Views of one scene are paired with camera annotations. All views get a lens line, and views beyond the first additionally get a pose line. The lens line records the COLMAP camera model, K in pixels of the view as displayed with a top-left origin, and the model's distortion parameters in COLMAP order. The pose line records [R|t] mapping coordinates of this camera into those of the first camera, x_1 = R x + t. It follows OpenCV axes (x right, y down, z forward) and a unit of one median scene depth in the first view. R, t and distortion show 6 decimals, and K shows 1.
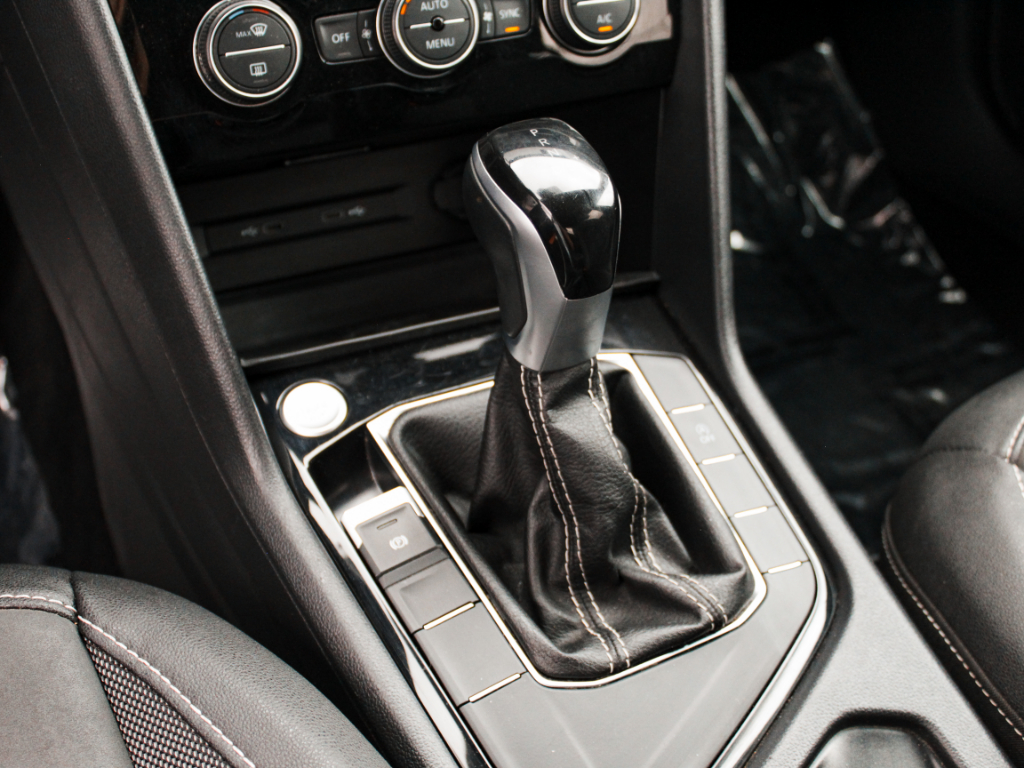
lens RADIAL K [[1306.9, 0, 512.0], [0, 1306.9, 384.0], [0, 0, 1]] dist [-0.116556, 0.004779]
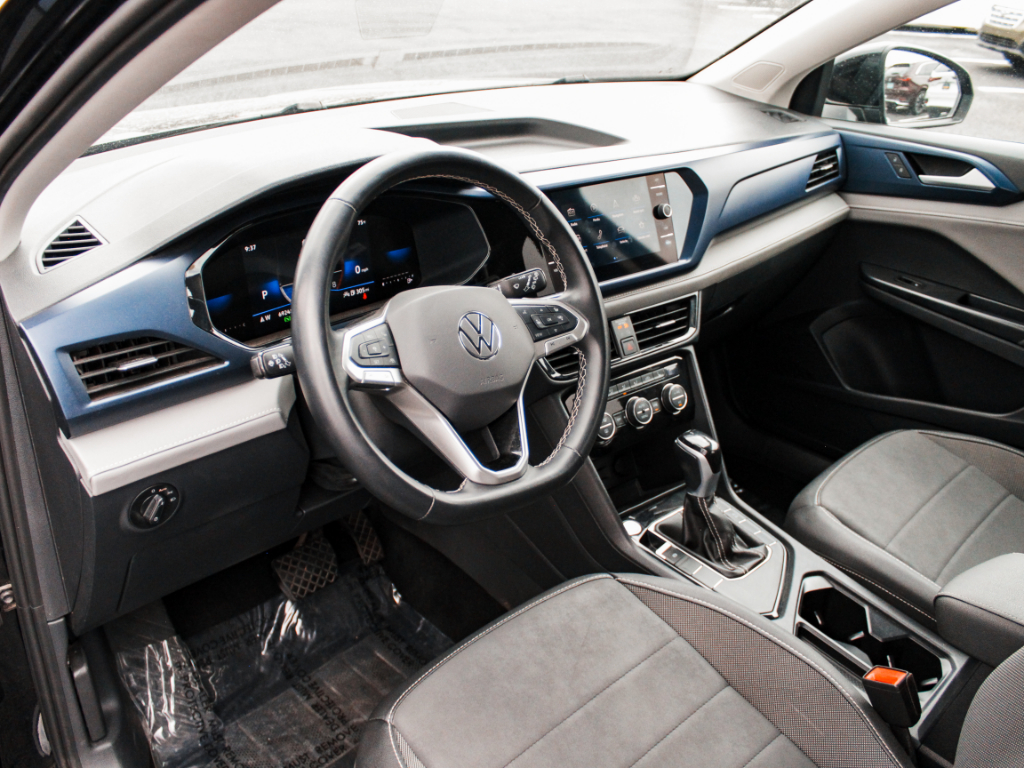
lens RADIAL K [[1046.5, 0, 512.0], [0, 1046.5, 384.0], [0, 0, 1]] dist [-0.090441, -0.000796]
pose [[0.952966, -0.153203, 0.261505, -1.133237], [0.219952, 0.943208, -0.248959, 0.280938], [-0.208512, 0.294768, 0.932542, -1.597317]]
